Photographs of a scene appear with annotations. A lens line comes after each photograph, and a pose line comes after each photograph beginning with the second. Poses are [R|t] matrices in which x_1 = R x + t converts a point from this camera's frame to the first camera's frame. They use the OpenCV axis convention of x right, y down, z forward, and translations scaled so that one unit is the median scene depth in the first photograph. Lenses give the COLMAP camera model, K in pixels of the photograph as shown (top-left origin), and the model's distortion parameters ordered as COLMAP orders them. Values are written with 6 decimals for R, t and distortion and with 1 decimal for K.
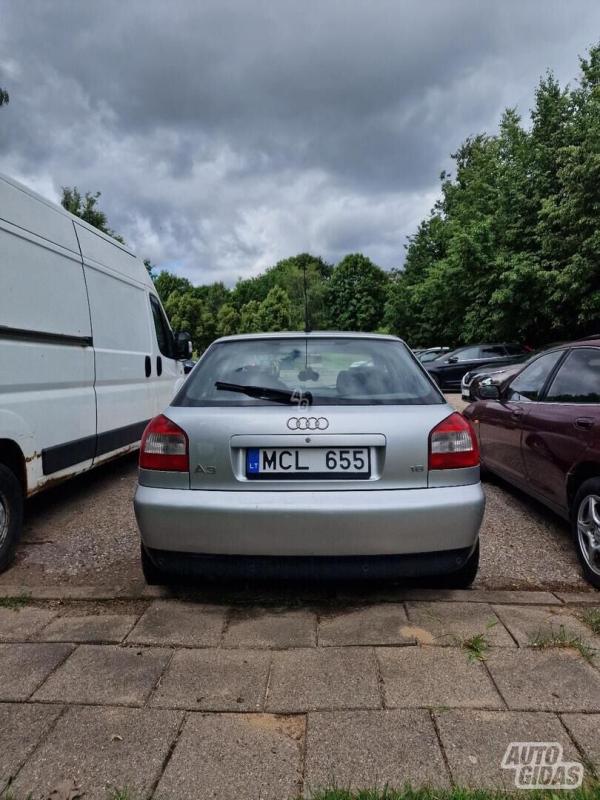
lens RADIAL K [[599.3, 0, 299.7], [0, 599.3, 404.5], [0, 0, 1]] dist [0.016260, -0.002295]
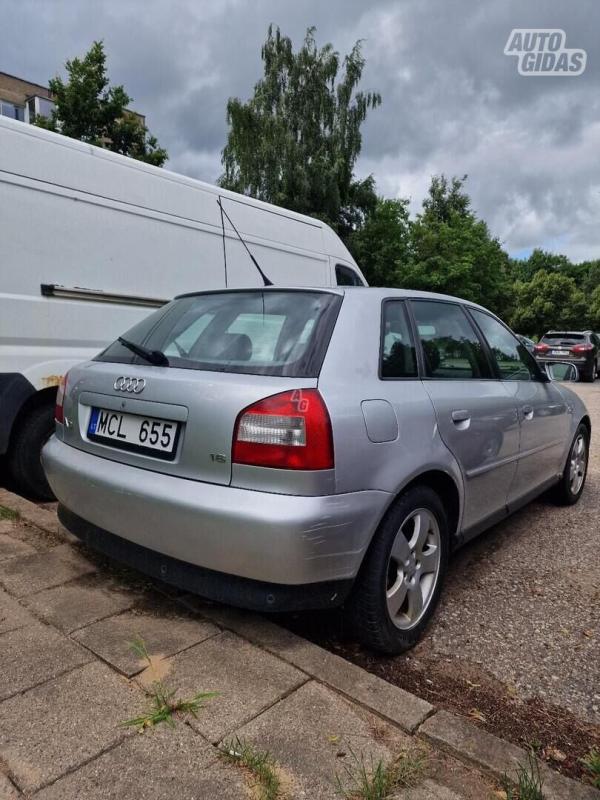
lens RADIAL K [[581.7, 0, 296.1], [0, 581.7, 391.9], [0, 0, 1]] dist [0.009756, -0.001938]
pose [[0.746367, 0.086305, -0.659915, 0.723384], [-0.084314, 0.995829, 0.034877, -0.009175], [0.660172, 0.029609, 0.750531, 0.502398]]
